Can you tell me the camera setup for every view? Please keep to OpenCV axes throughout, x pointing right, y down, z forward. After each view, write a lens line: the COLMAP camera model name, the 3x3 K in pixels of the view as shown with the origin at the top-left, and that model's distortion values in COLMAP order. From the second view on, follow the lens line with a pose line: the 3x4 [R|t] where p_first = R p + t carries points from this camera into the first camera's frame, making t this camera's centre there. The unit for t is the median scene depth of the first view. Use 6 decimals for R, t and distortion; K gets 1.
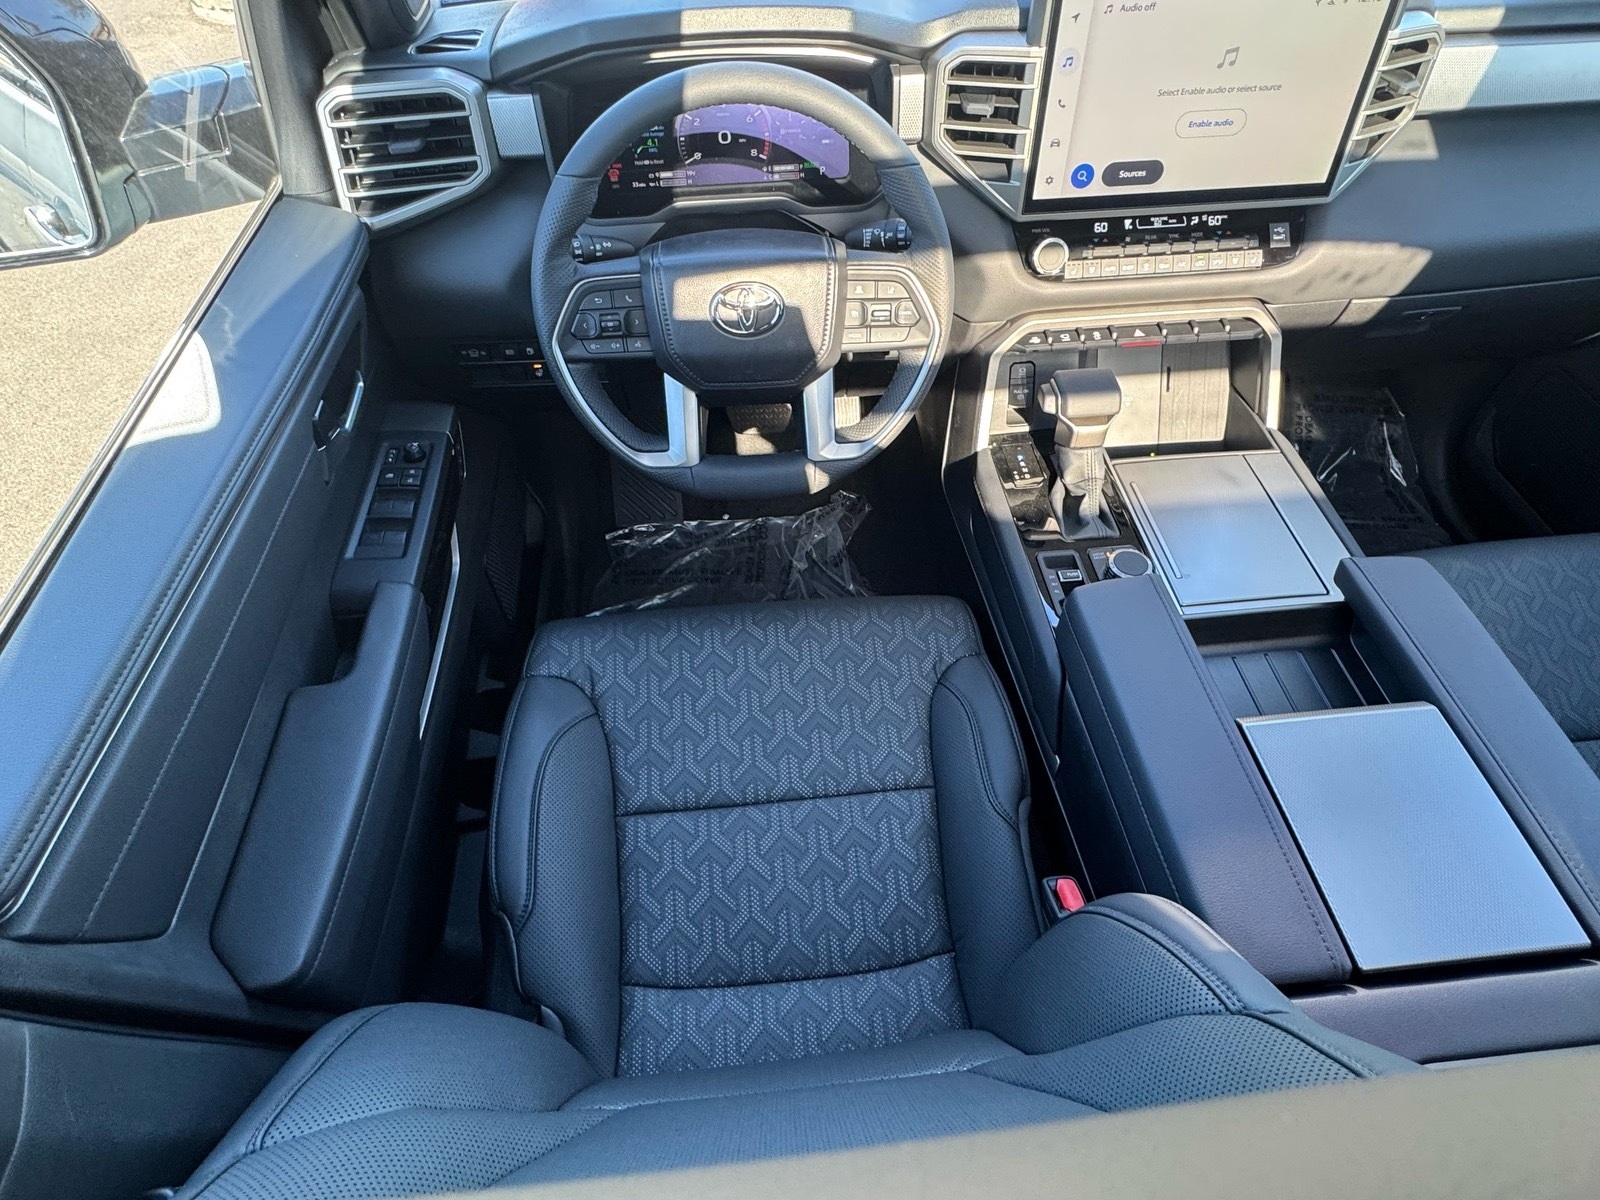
lens RADIAL K [[882.7, 0, 793.3], [0, 882.7, 602.1], [0, 0, 1]] dist [-0.007572, 0.000924]
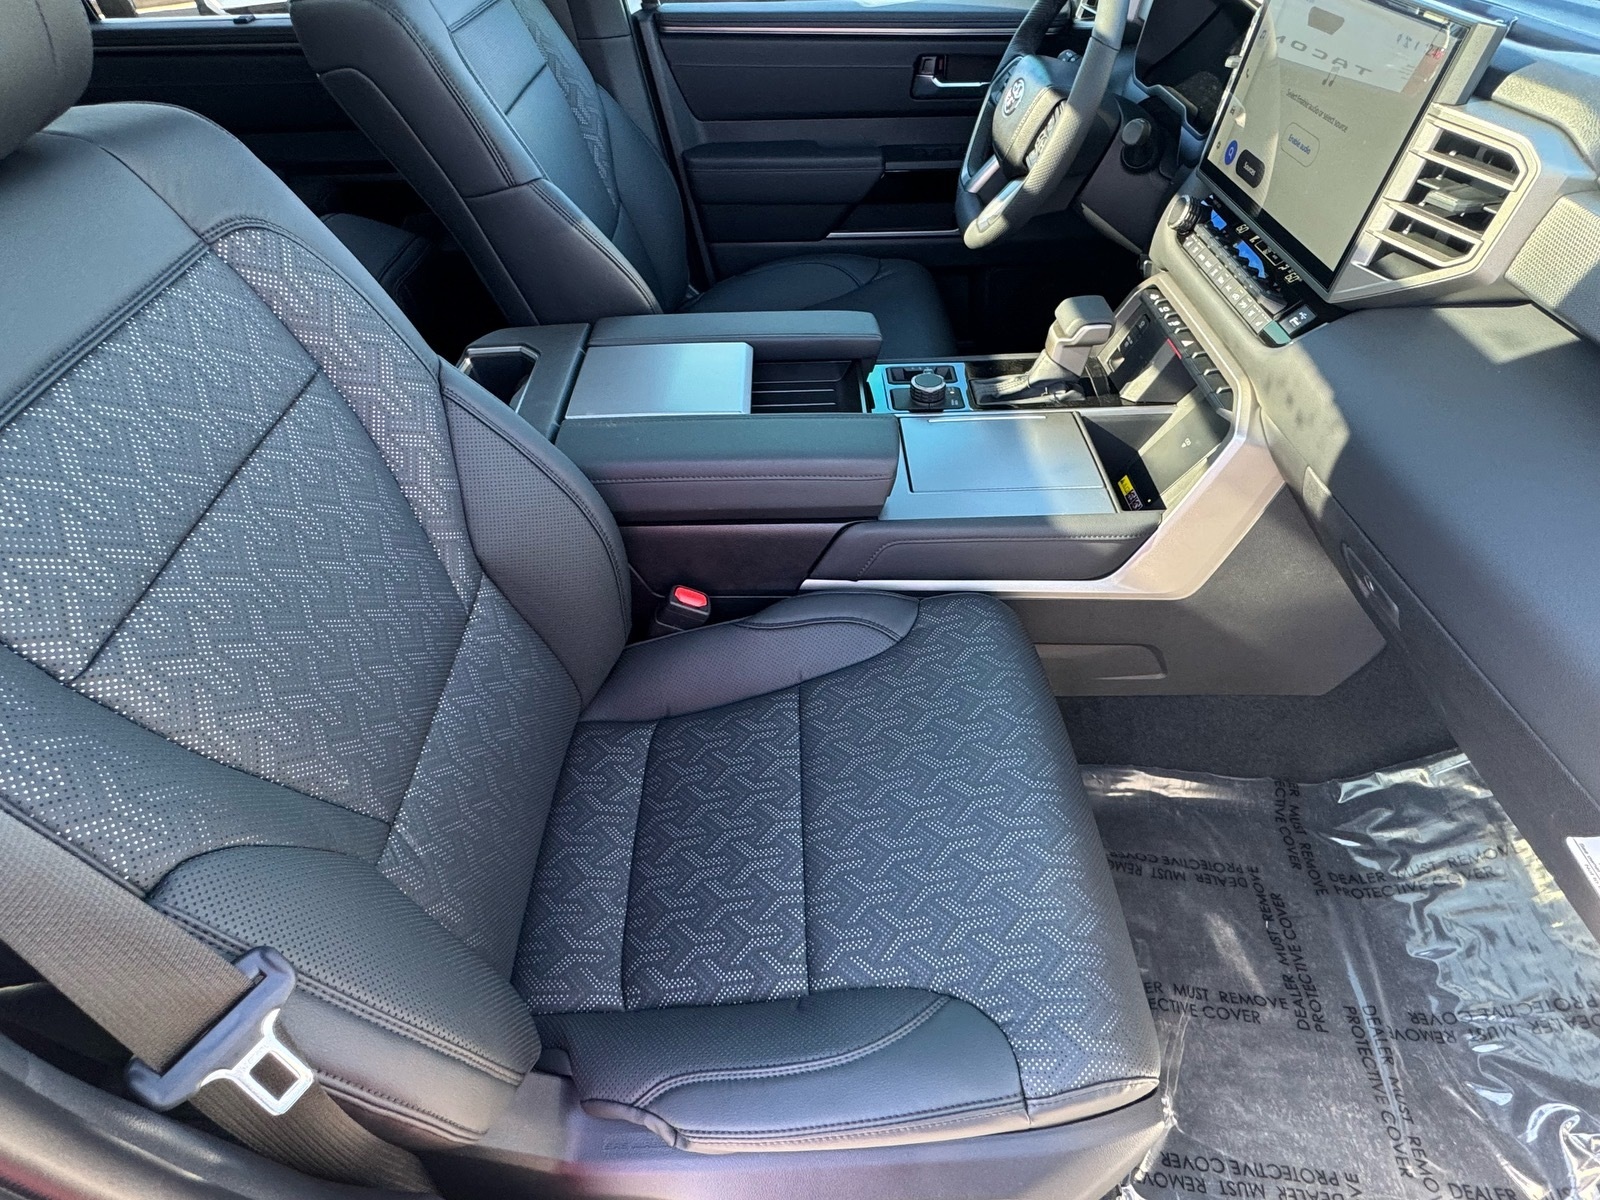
lens RADIAL K [[882.7, 0, 784.2], [0, 882.7, 603.0], [0, 0, 1]] dist [-0.007572, 0.000924]
pose [[-0.085589, 0.697621, -0.711337, 1.445902], [-0.747097, 0.427424, 0.509073, -0.375289], [0.659182, 0.575008, 0.484608, 0.430700]]
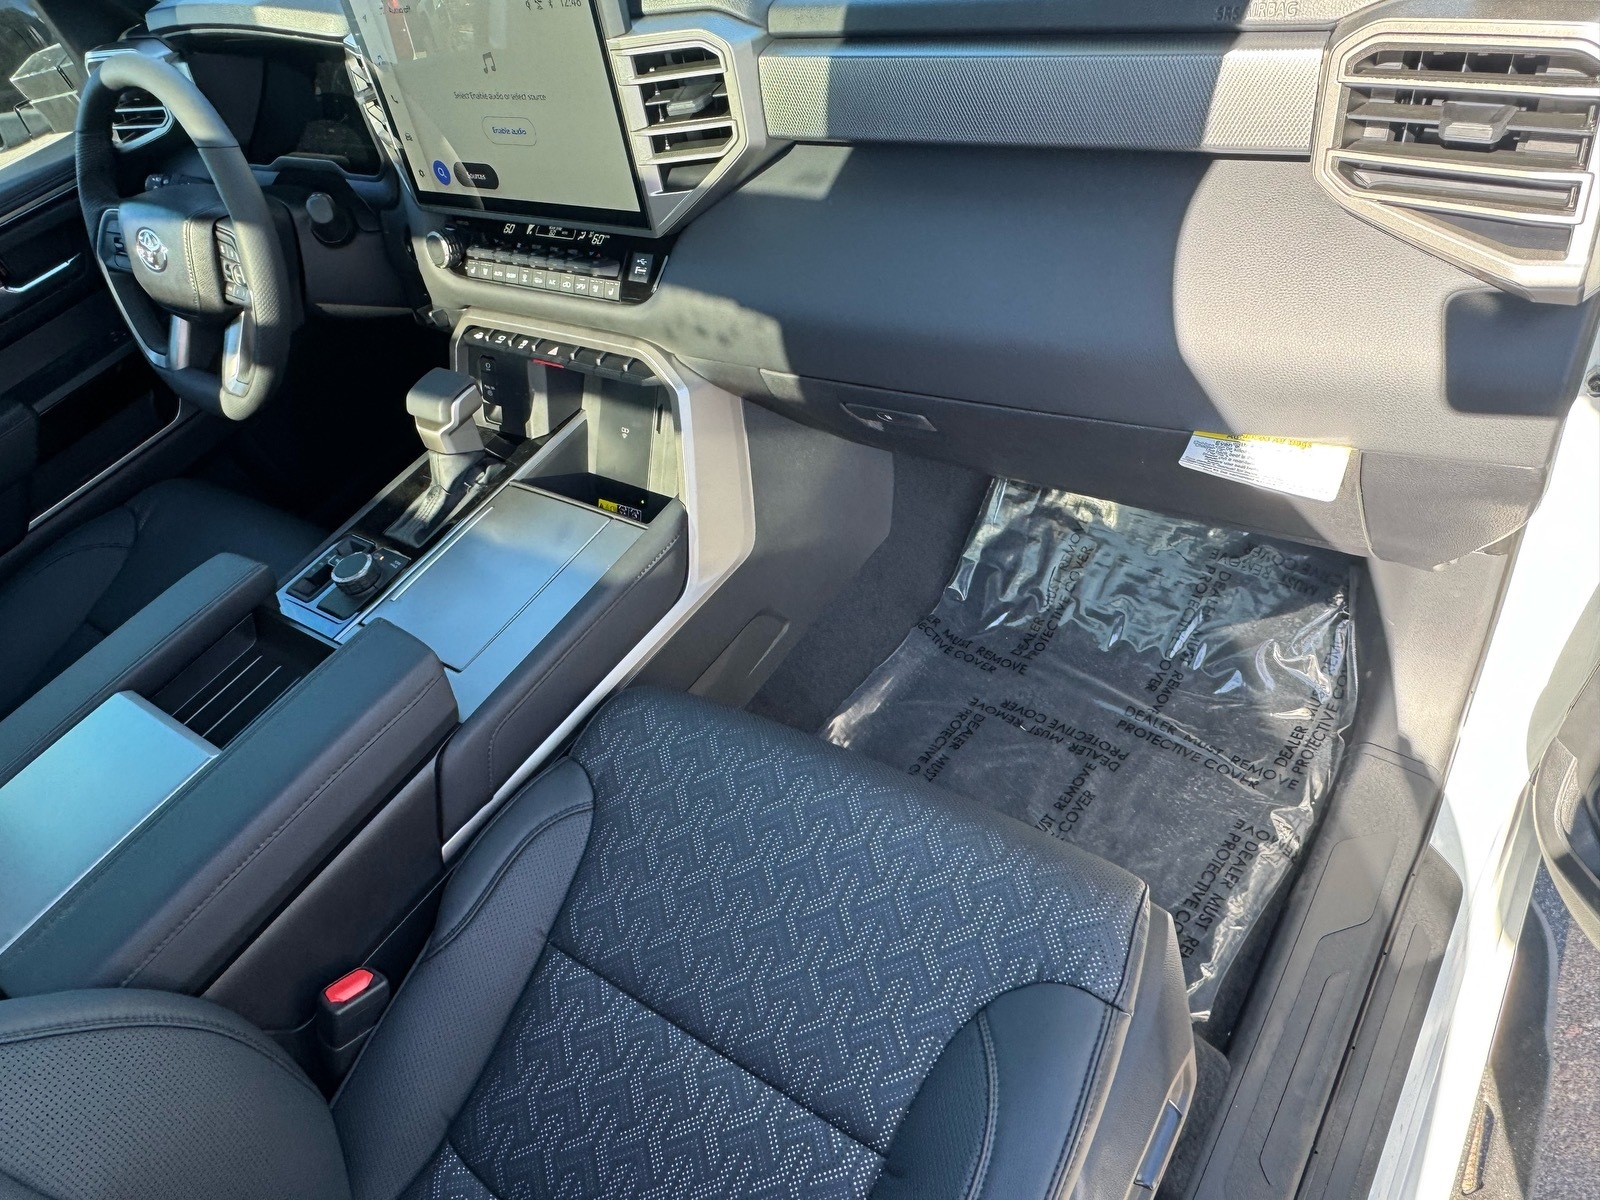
lens RADIAL K [[1078.5, 0, 780.3], [0, 1078.5, 600.9], [0, 0, 1]] dist [-0.007981, 0.003704]
pose [[0.743953, 0.339833, -0.575367, 1.390418], [-0.338284, 0.934077, 0.114297, -0.294850], [0.576279, 0.109606, 0.809870, 0.298627]]
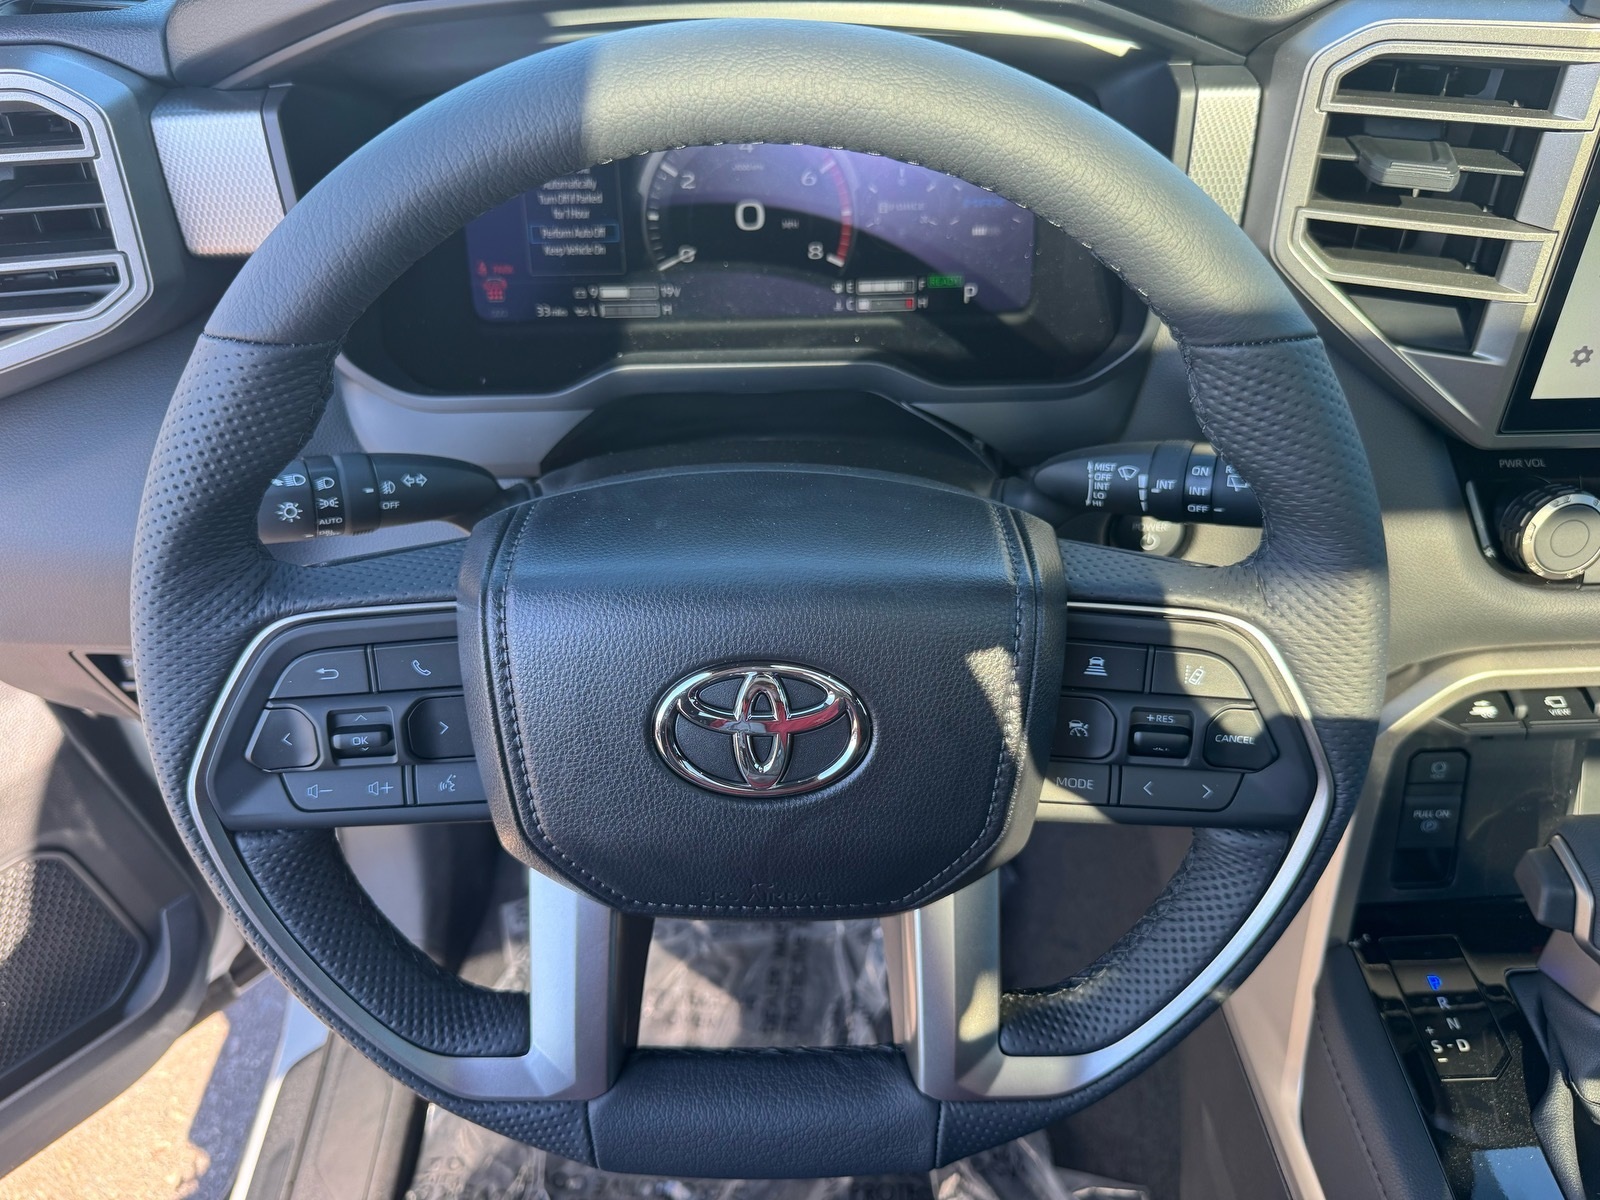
lens RADIAL K [[1170.7, 0, 799.2], [0, 1170.7, 599.6], [0, 0, 1]] dist [-0.004659, -0.020757]
pose [[0.997553, 0.046009, -0.052633, -0.015081], [-0.053325, 0.987653, -0.147305, -0.272054], [0.045205, 0.149751, 0.987690, 0.484887]]
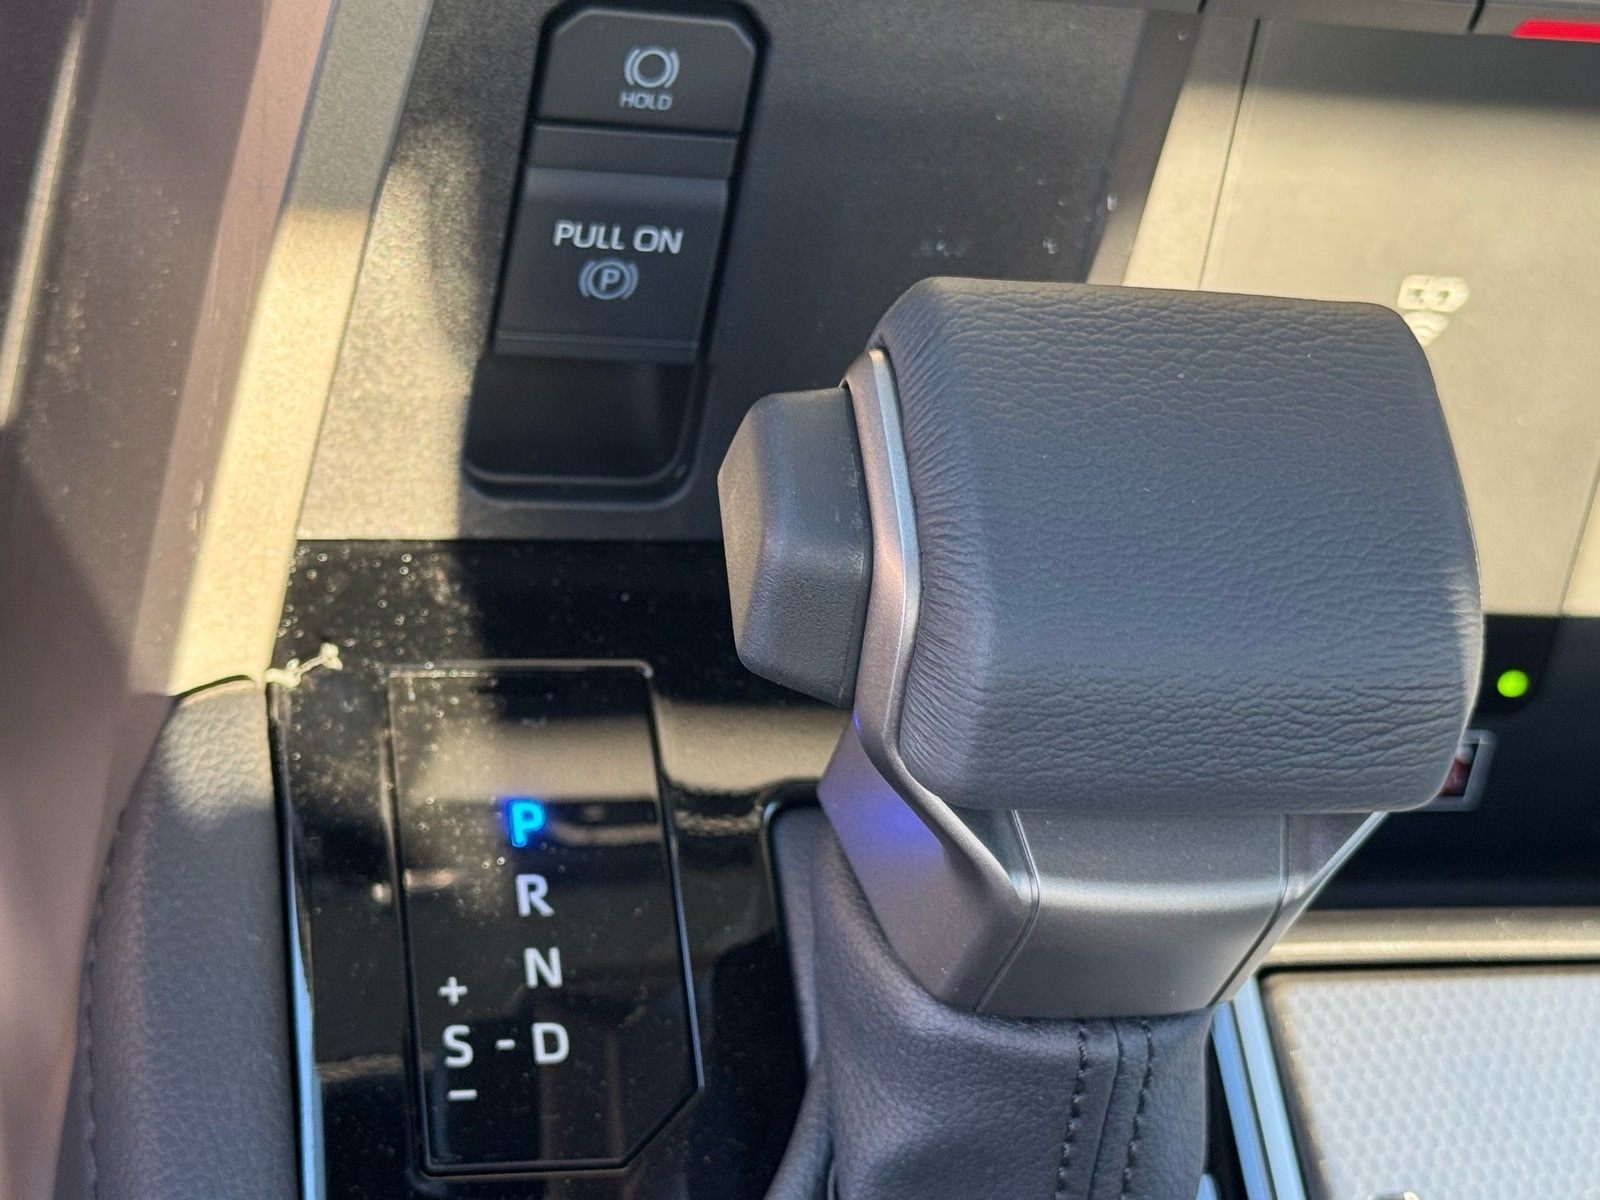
lens RADIAL K [[3078.8, 0, 800.0], [0, 3078.8, 599.0], [0, 0, 1]] dist [-0.015696, 0.000000]
pose [[0.951520, 0.101920, 0.290210, 0.186461], [-0.144797, 0.980846, 0.130285, -0.279013], [-0.271373, -0.165990, 0.948053, 0.684264]]
